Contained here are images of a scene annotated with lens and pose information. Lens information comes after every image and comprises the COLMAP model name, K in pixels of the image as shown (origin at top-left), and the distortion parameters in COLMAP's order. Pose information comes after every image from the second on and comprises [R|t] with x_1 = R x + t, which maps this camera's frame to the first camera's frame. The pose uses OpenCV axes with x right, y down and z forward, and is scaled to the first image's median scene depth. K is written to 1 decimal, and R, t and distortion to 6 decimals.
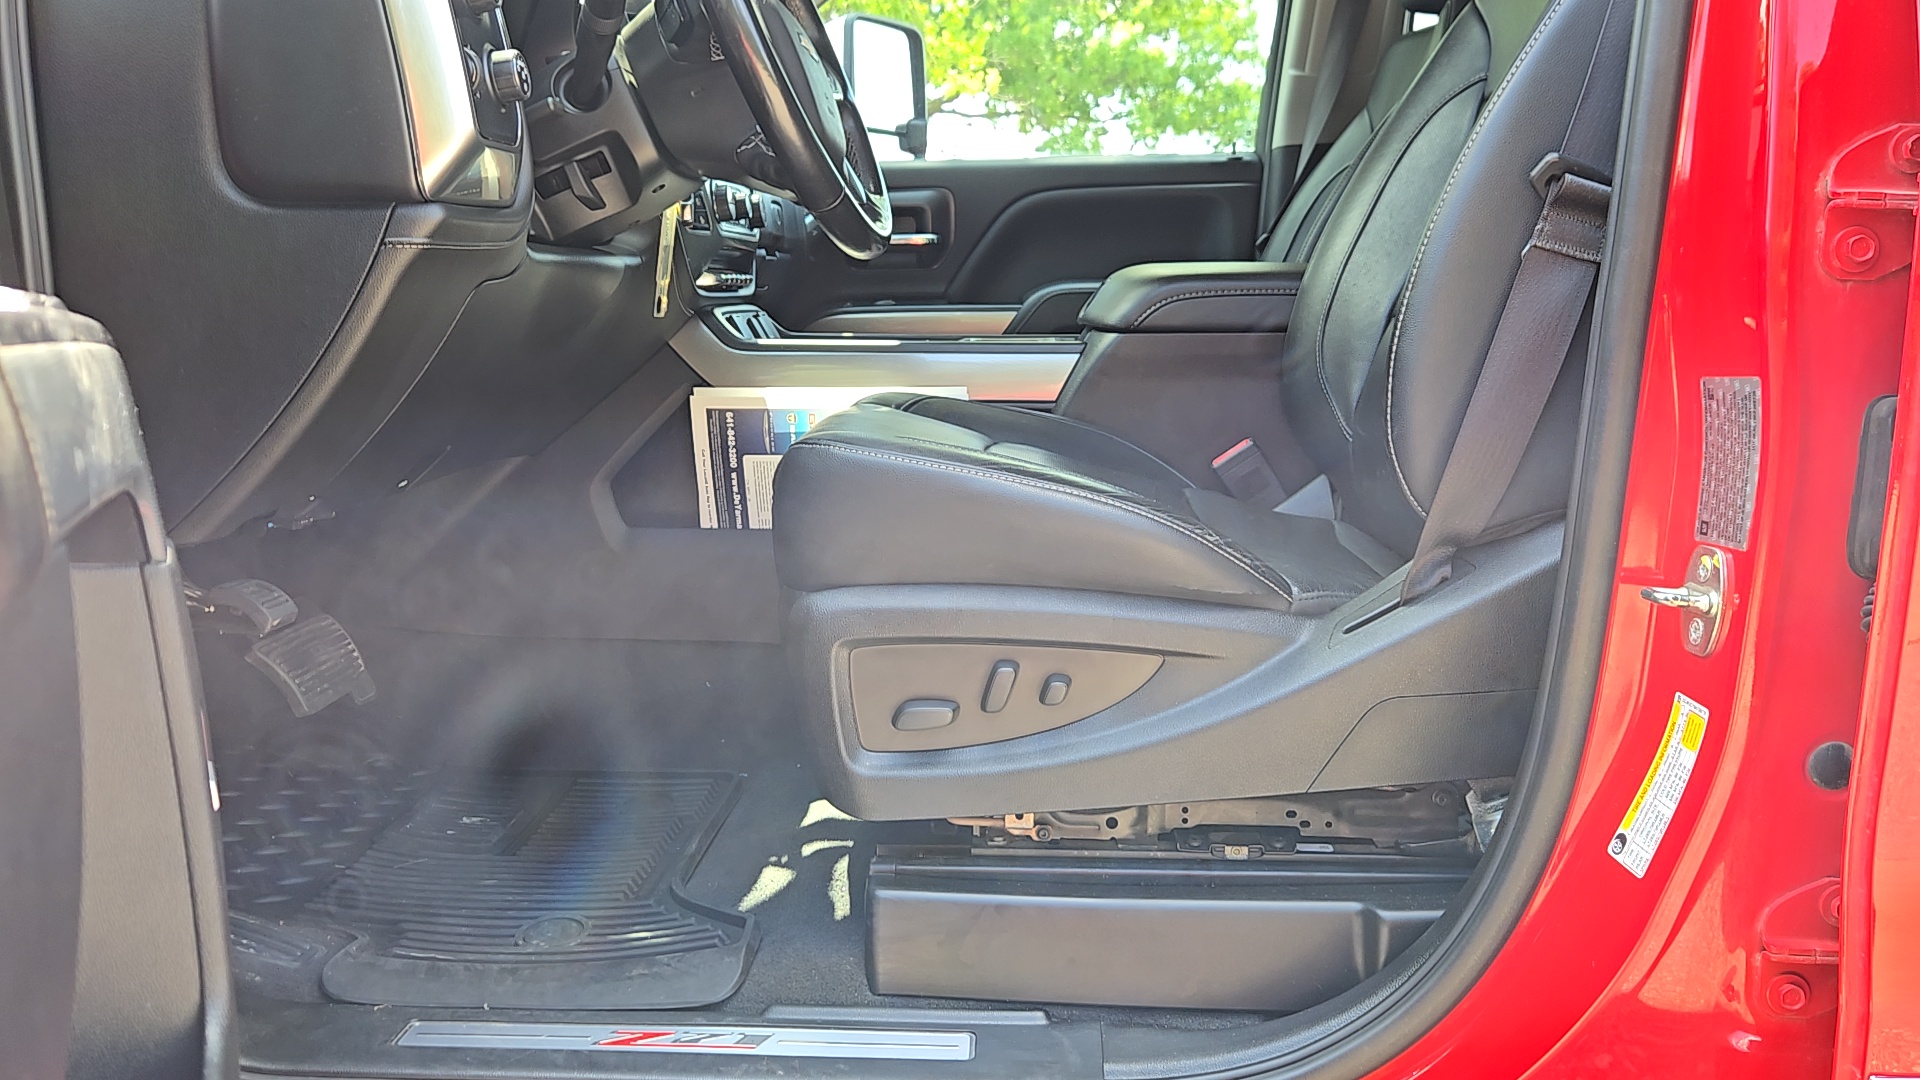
lens RADIAL K [[1611.9, 0, 958.1], [0, 1611.9, 556.6], [0, 0, 1]] dist [0.008798, -0.019006]
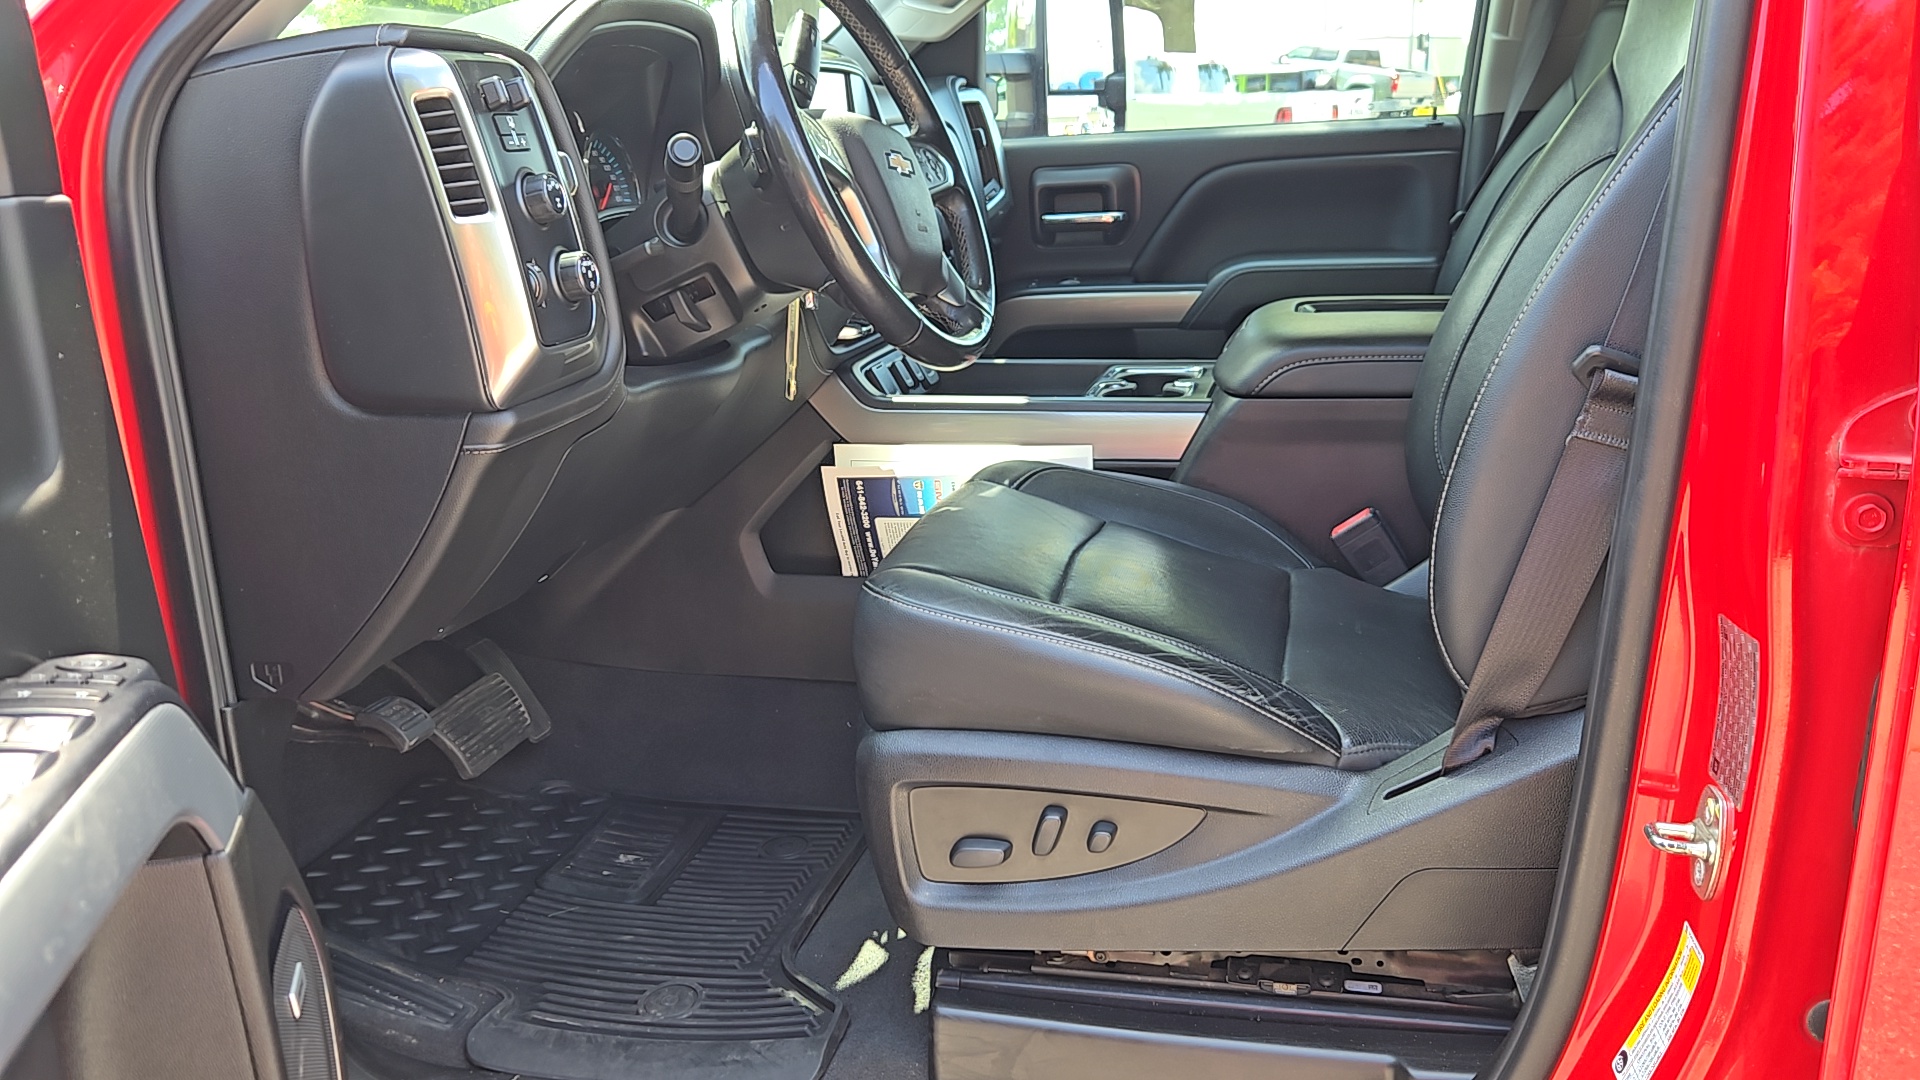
lens RADIAL K [[1611.9, 0, 972.8], [0, 1611.9, 540.4], [0, 0, 1]] dist [0.008798, -0.019006]
pose [[0.984352, 0.013710, -0.175681, 0.152741], [0.003869, 0.995047, 0.099331, -0.203640], [0.176173, -0.098456, 0.979423, -0.018515]]
